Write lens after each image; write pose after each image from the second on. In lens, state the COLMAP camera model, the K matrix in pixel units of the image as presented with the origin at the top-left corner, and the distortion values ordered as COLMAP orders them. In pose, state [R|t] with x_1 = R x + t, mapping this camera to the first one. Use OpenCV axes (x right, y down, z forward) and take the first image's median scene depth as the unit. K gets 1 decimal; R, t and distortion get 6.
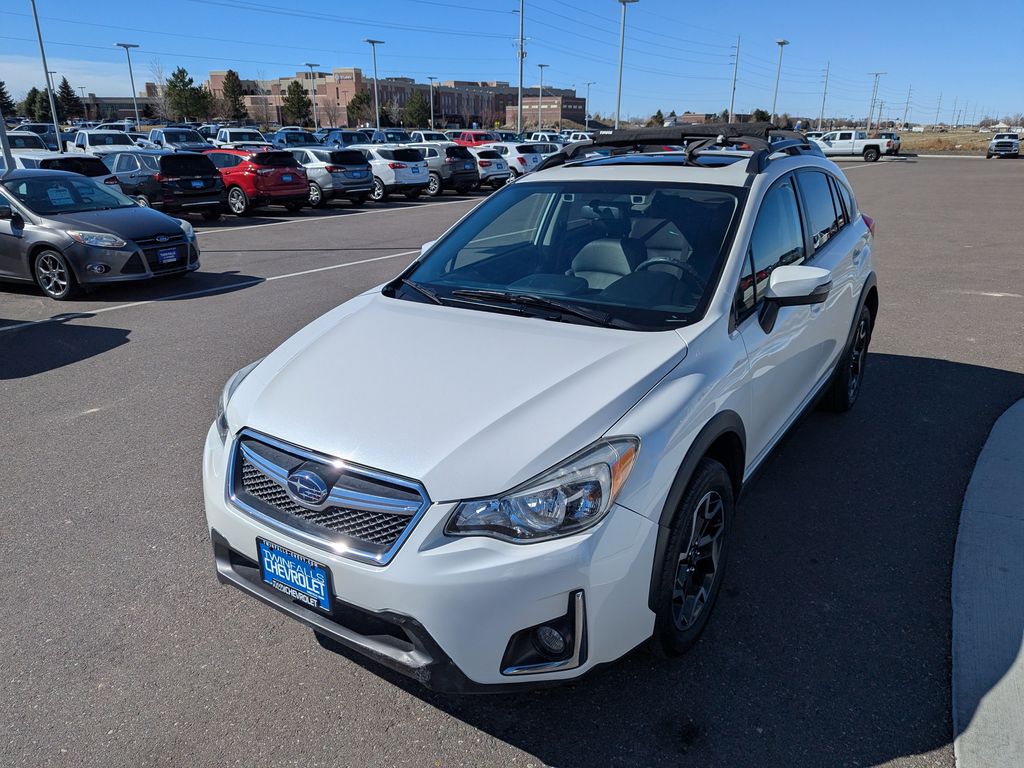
lens RADIAL K [[731.8, 0, 493.2], [0, 731.8, 379.9], [0, 0, 1]] dist [0.028930, -0.009684]
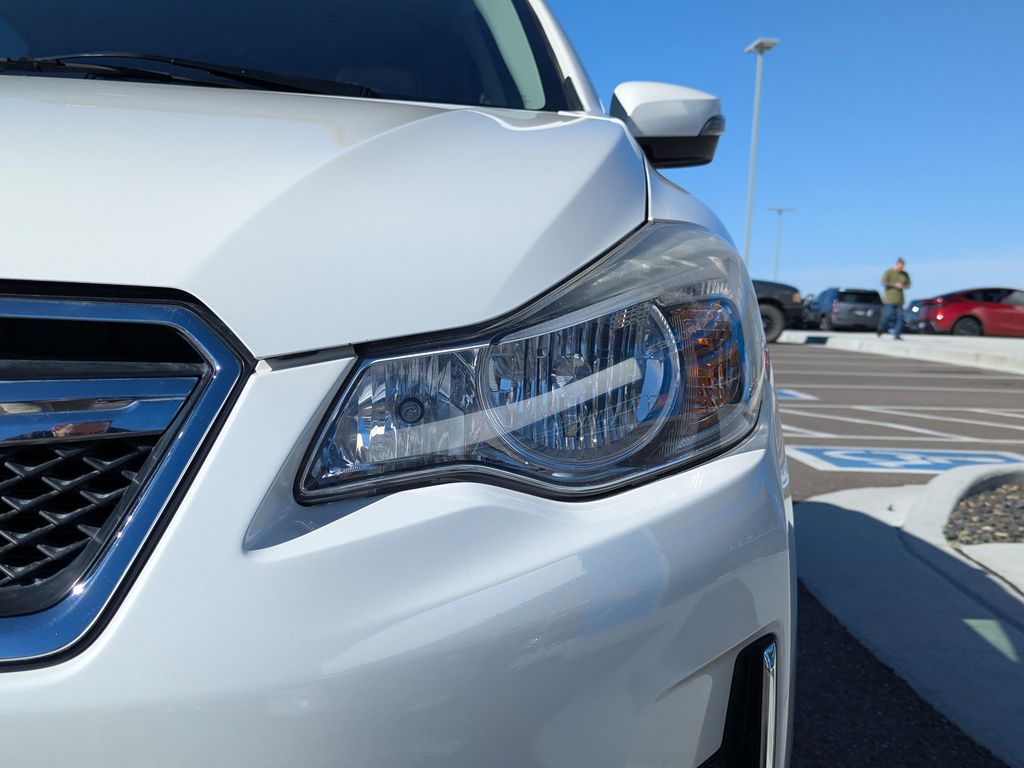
lens RADIAL K [[1452.2, 0, 512.0], [0, 1452.2, 384.0], [0, 0, 1]] dist [0.021782, -0.028849]
pose [[0.798899, 0.010584, 0.601373, -0.243319], [0.145440, 0.966774, -0.210226, 0.230276], [-0.583616, 0.255412, 0.770815, 0.461034]]
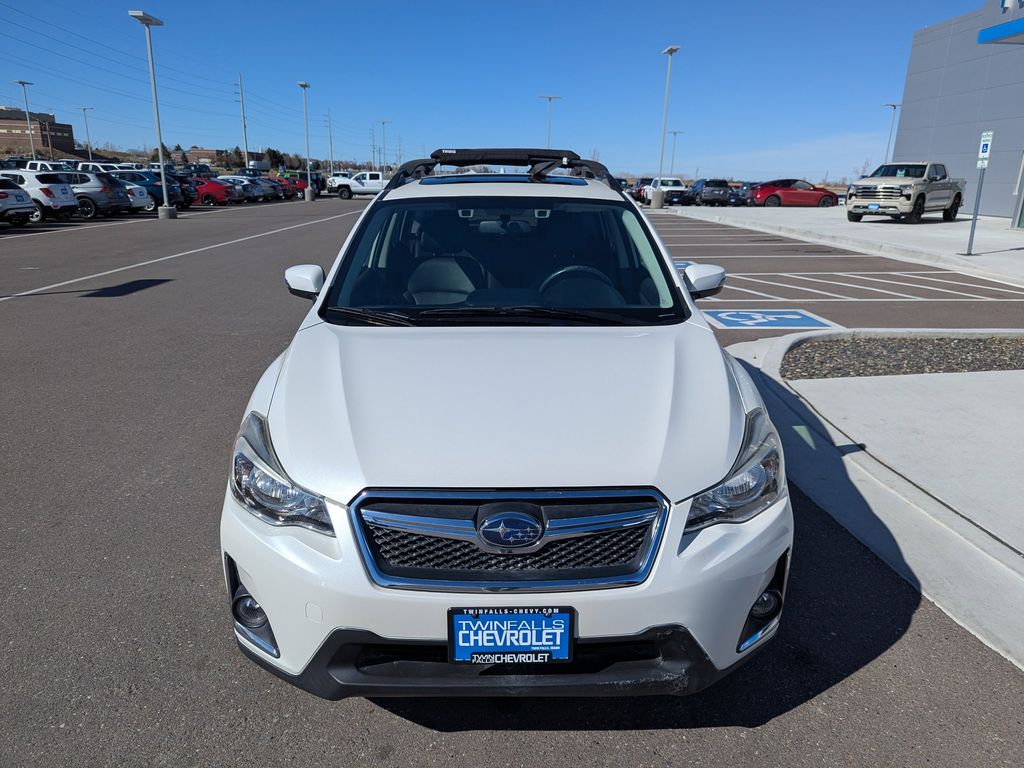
lens RADIAL K [[739.3, 0, 516.8], [0, 739.3, 384.9], [0, 0, 1]] dist [0.044622, -0.040460]
pose [[0.805101, -0.138467, 0.576749, -0.638684], [0.163702, 0.986475, 0.008318, -0.025292], [-0.570100, 0.087719, 0.816879, 0.233851]]
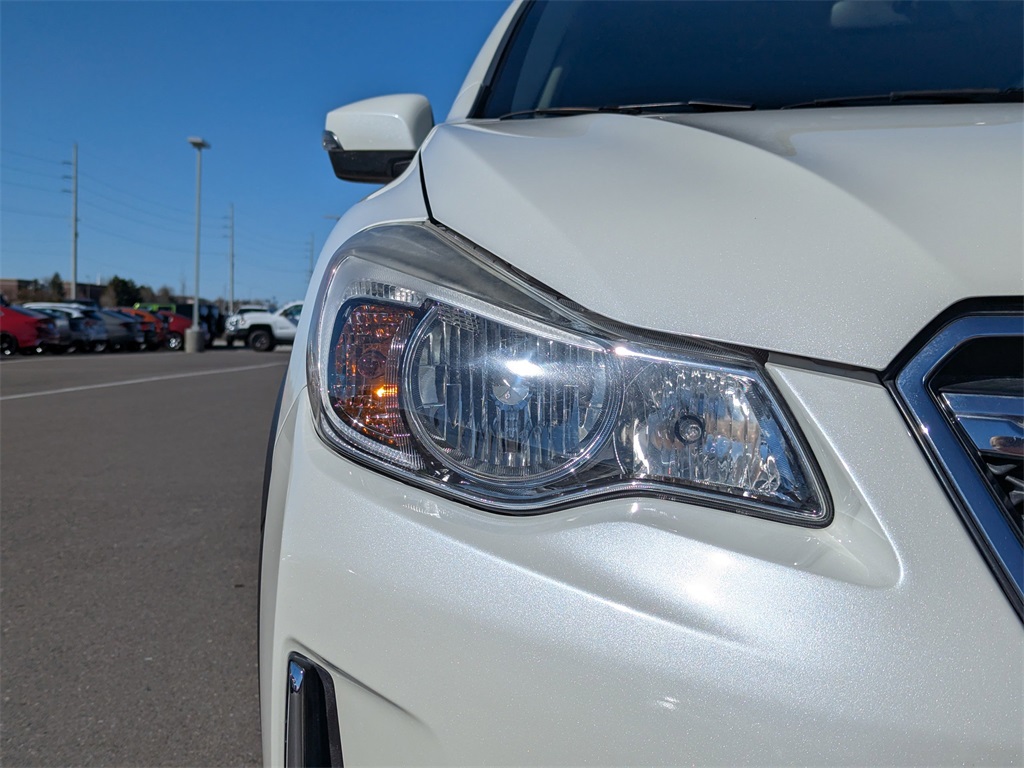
lens RADIAL K [[1452.2, 0, 512.0], [0, 1452.2, 384.0], [0, 0, 1]] dist [0.021782, -0.028849]
pose [[0.824490, 0.013867, 0.565707, -0.623366], [0.152053, 0.957505, -0.245080, 0.152641], [-0.545066, 0.288084, 0.787344, 0.757861]]
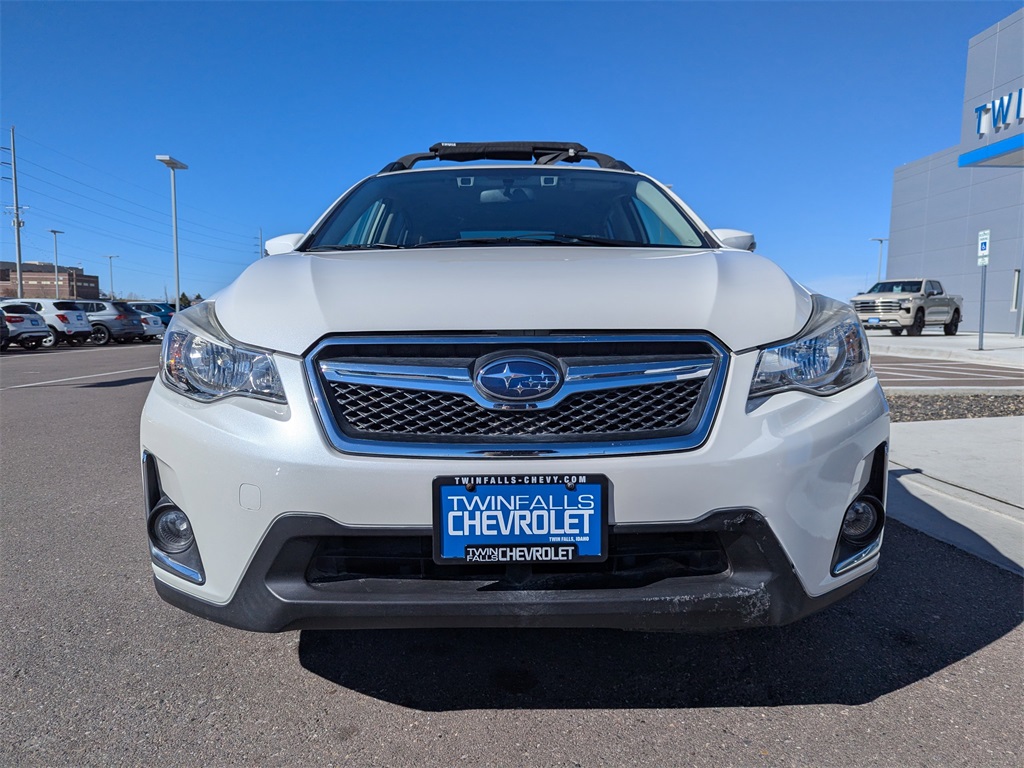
lens RADIAL K [[734.6, 0, 512.0], [0, 734.6, 384.0], [0, 0, 1]] dist [0.067746, -0.076466]
pose [[0.811616, -0.040105, 0.582814, -0.557546], [0.173406, 0.969216, -0.174789, 0.231042], [-0.557862, 0.242925, 0.793585, 0.430235]]
